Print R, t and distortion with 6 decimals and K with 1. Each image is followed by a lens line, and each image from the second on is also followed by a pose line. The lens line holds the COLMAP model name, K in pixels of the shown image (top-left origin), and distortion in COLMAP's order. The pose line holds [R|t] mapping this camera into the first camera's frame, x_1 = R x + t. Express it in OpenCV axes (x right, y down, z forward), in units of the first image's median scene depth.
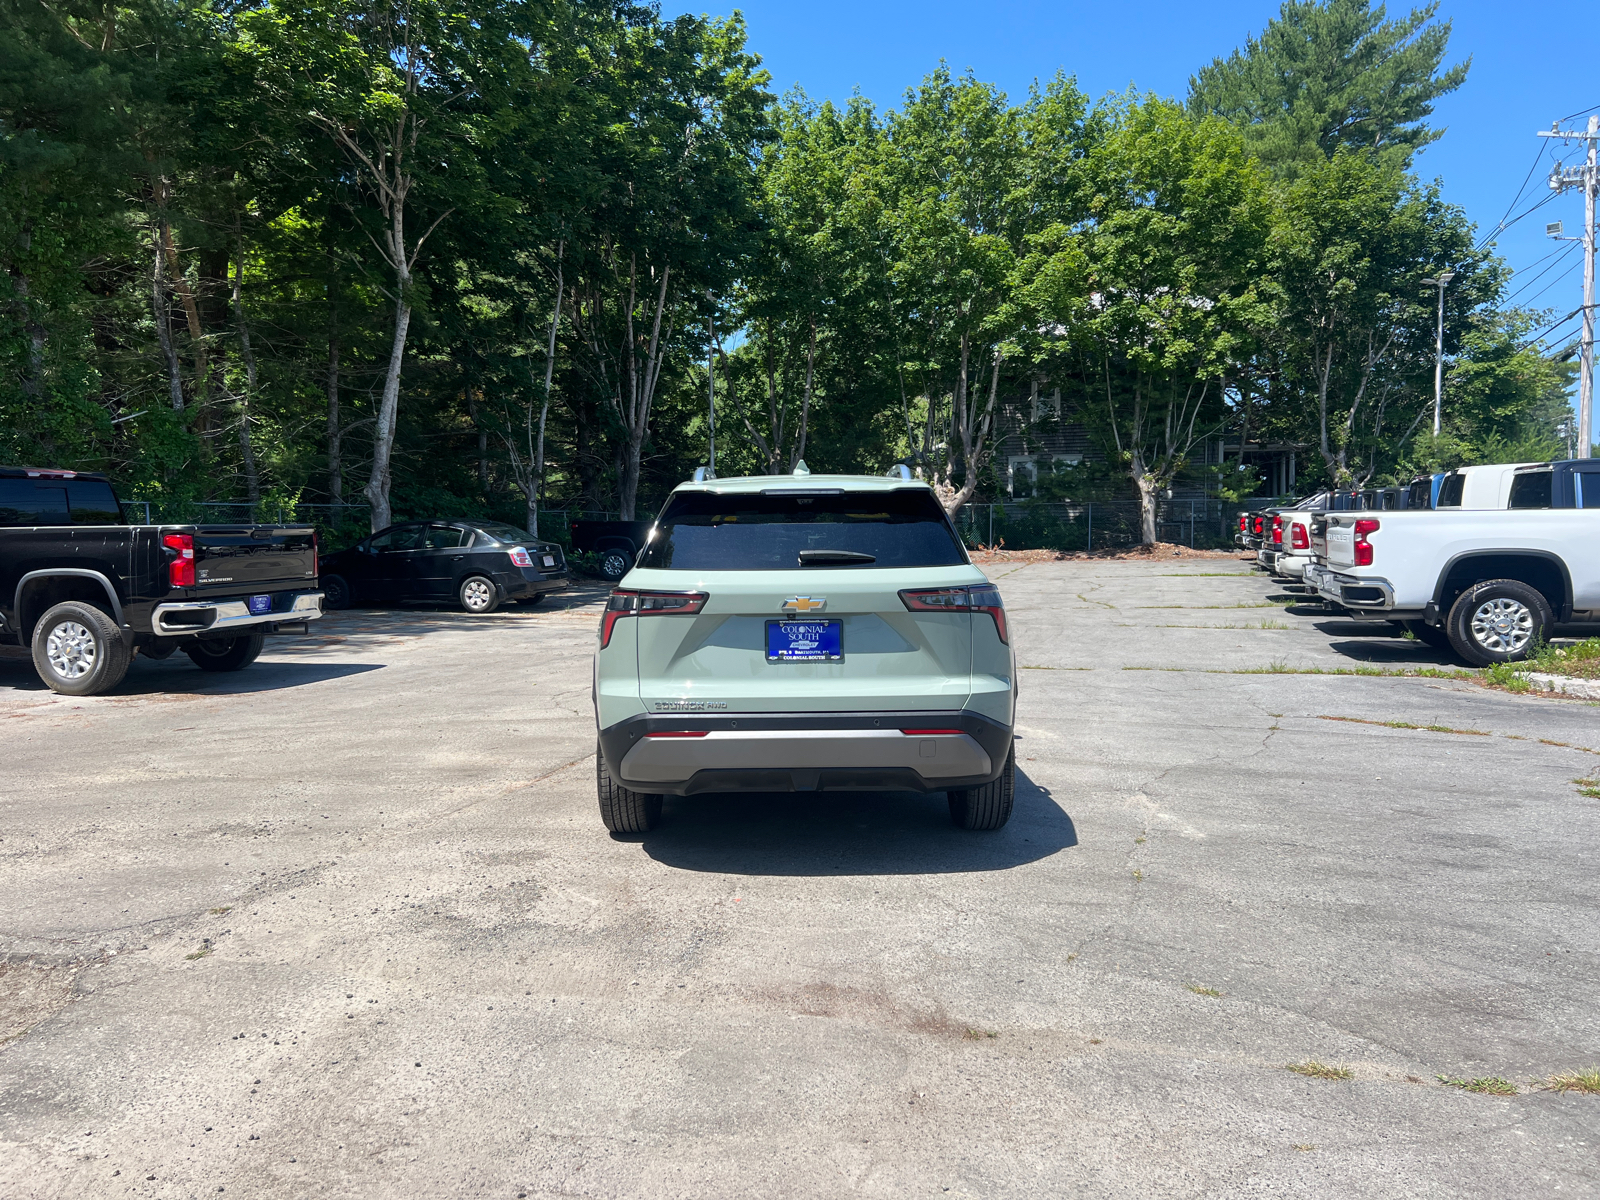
lens RADIAL K [[1206.5, 0, 785.3], [0, 1206.5, 620.3], [0, 0, 1]] dist [0.051325, -0.059232]
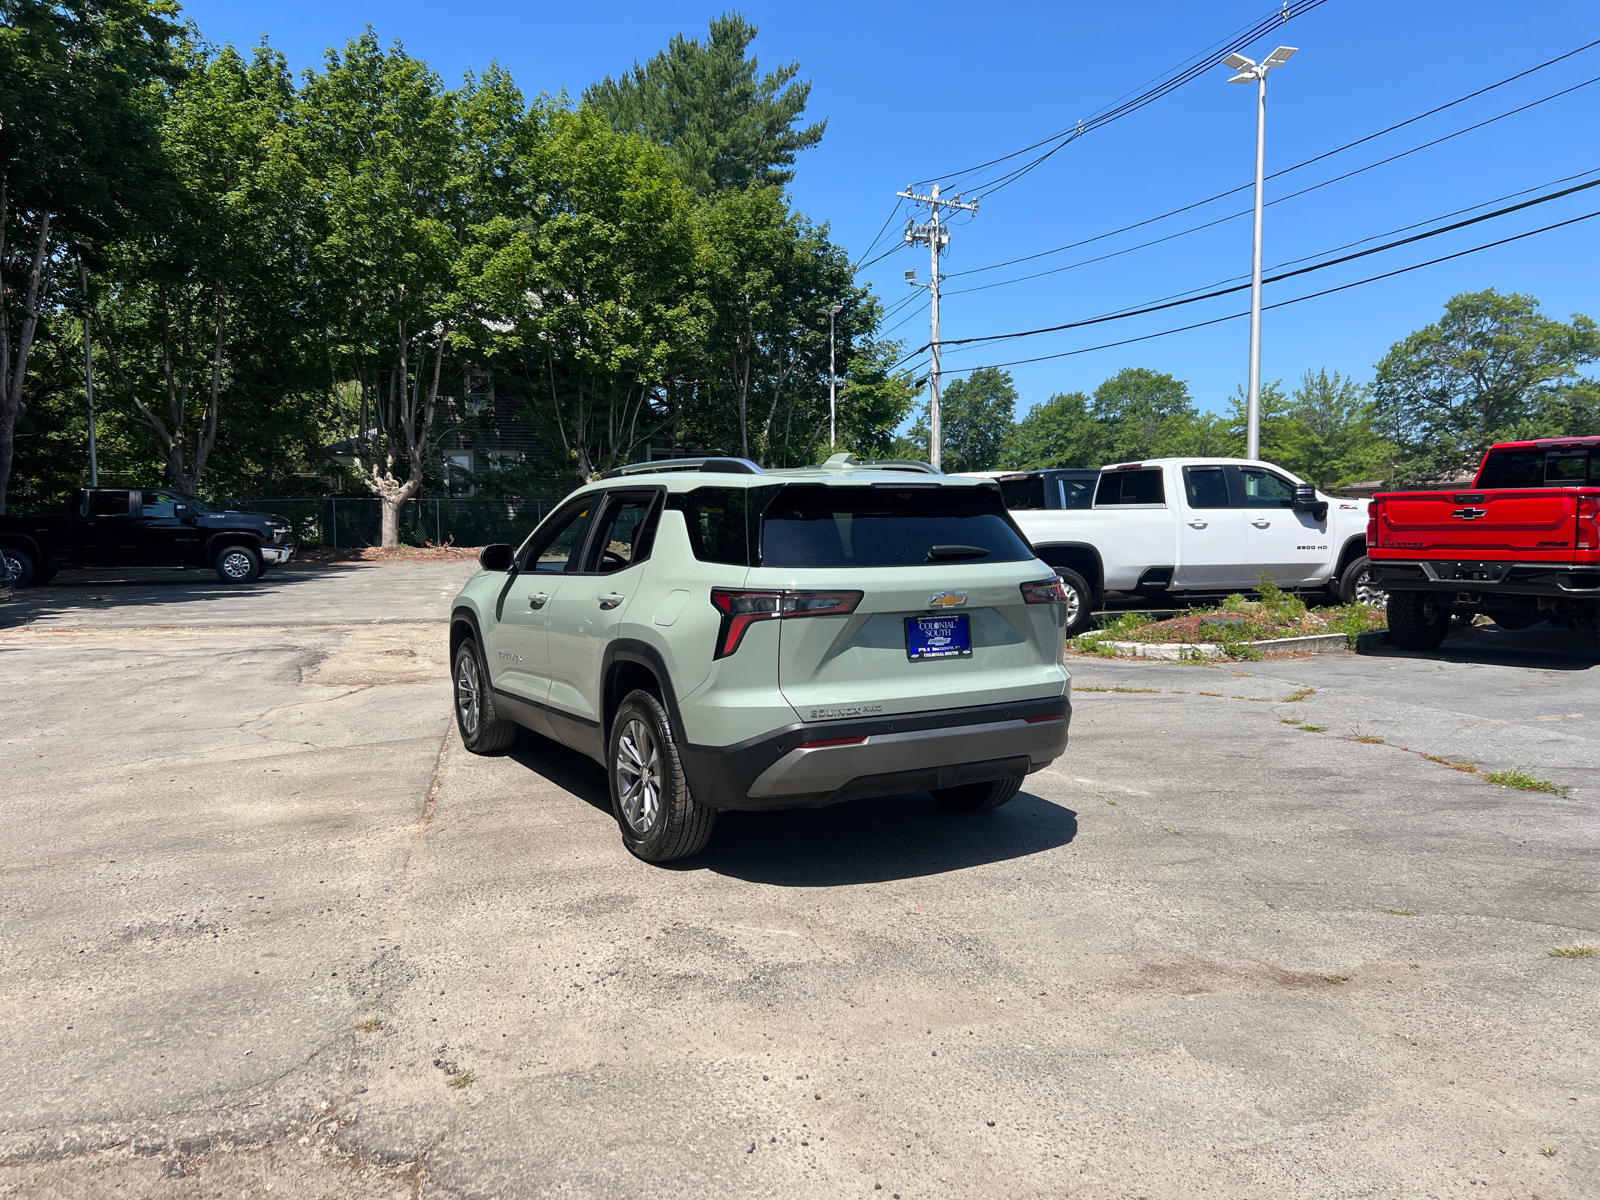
lens RADIAL K [[1206.5, 0, 784.2], [0, 1206.5, 618.8], [0, 0, 1]] dist [0.051325, -0.059232]
pose [[0.867817, -0.038949, 0.495356, -0.134065], [0.038209, 0.999202, 0.011626, -0.003253], [-0.495414, 0.008838, 0.868612, 0.046410]]
